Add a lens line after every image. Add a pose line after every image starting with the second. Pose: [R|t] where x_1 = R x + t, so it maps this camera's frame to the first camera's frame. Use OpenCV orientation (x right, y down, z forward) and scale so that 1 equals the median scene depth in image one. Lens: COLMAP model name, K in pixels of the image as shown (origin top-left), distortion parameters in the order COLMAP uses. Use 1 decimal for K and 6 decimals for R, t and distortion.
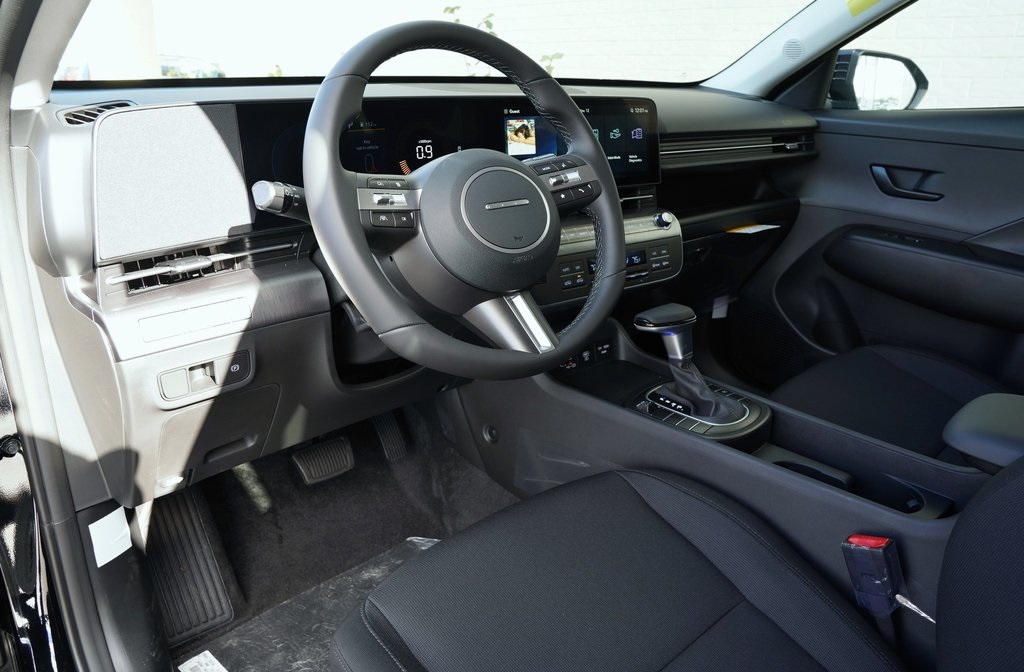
lens RADIAL K [[714.9, 0, 512.0], [0, 714.9, 336.0], [0, 0, 1]] dist [-0.132922, 0.091943]
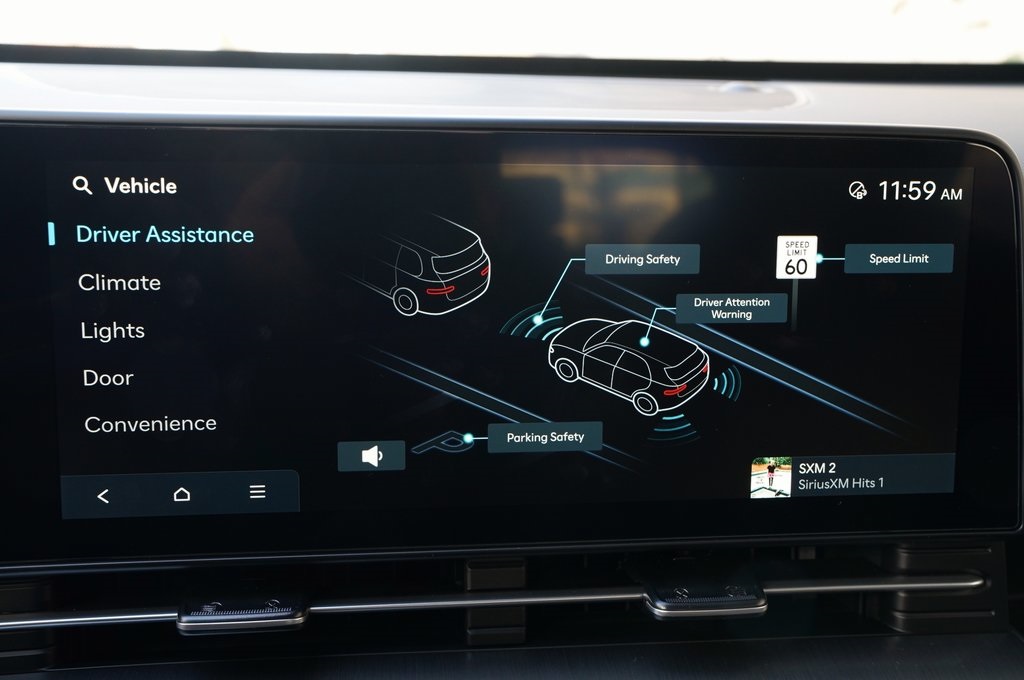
lens RADIAL K [[1091.8, 0, 512.0], [0, 1091.8, 340.0], [0, 0, 1]] dist [0.018648, 0.017898]
pose [[0.872444, 0.112383, -0.475617, 0.260388], [-0.171742, 0.981632, -0.083084, -0.251783], [0.457544, 0.154170, 0.875720, 0.731180]]
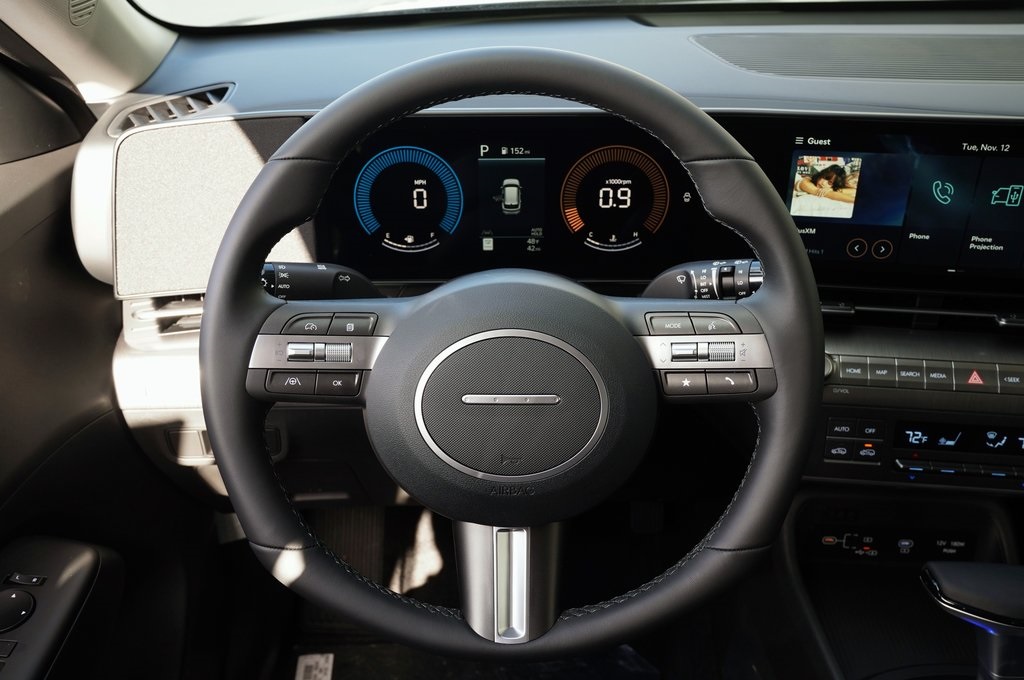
lens RADIAL K [[881.2, 0, 509.8], [0, 881.2, 341.9], [0, 0, 1]] dist [-0.084674, 0.143035]
pose [[0.724266, 0.336957, -0.601580, 0.280271], [-0.221383, 0.939908, 0.259929, -0.281553], [0.653015, -0.055078, 0.755340, 0.300668]]
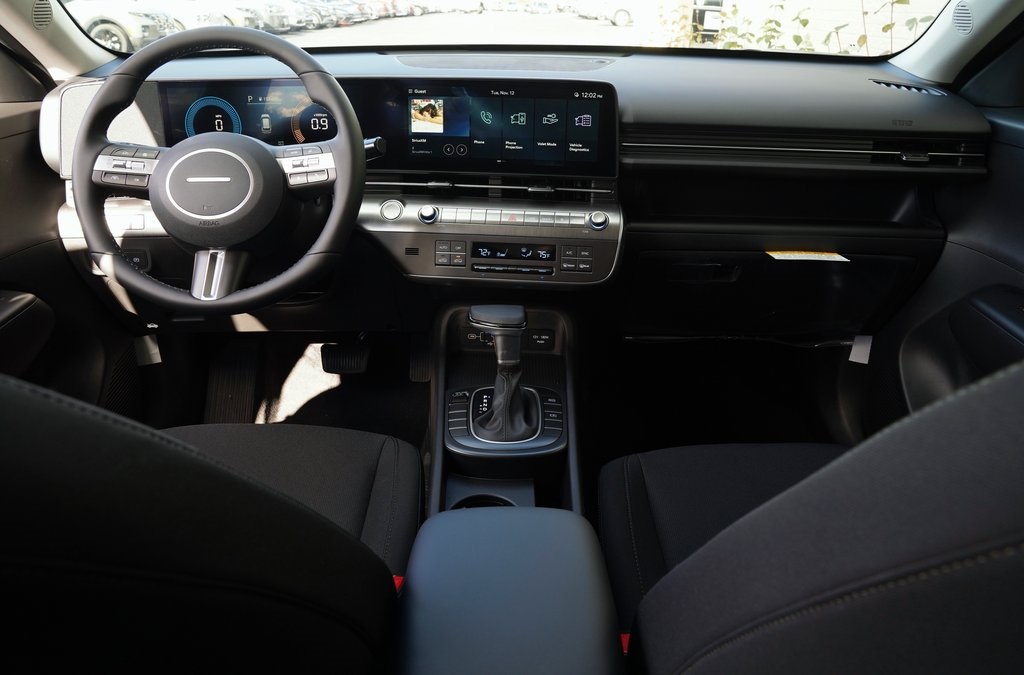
lens RADIAL K [[714.9, 0, 512.0], [0, 714.9, 337.5], [0, 0, 1]] dist [-0.132922, 0.091943]
pose [[0.734069, 0.290385, -0.613856, 0.826873], [-0.230285, 0.956844, 0.177252, -0.174595], [0.638836, 0.011246, 0.769261, 0.264161]]
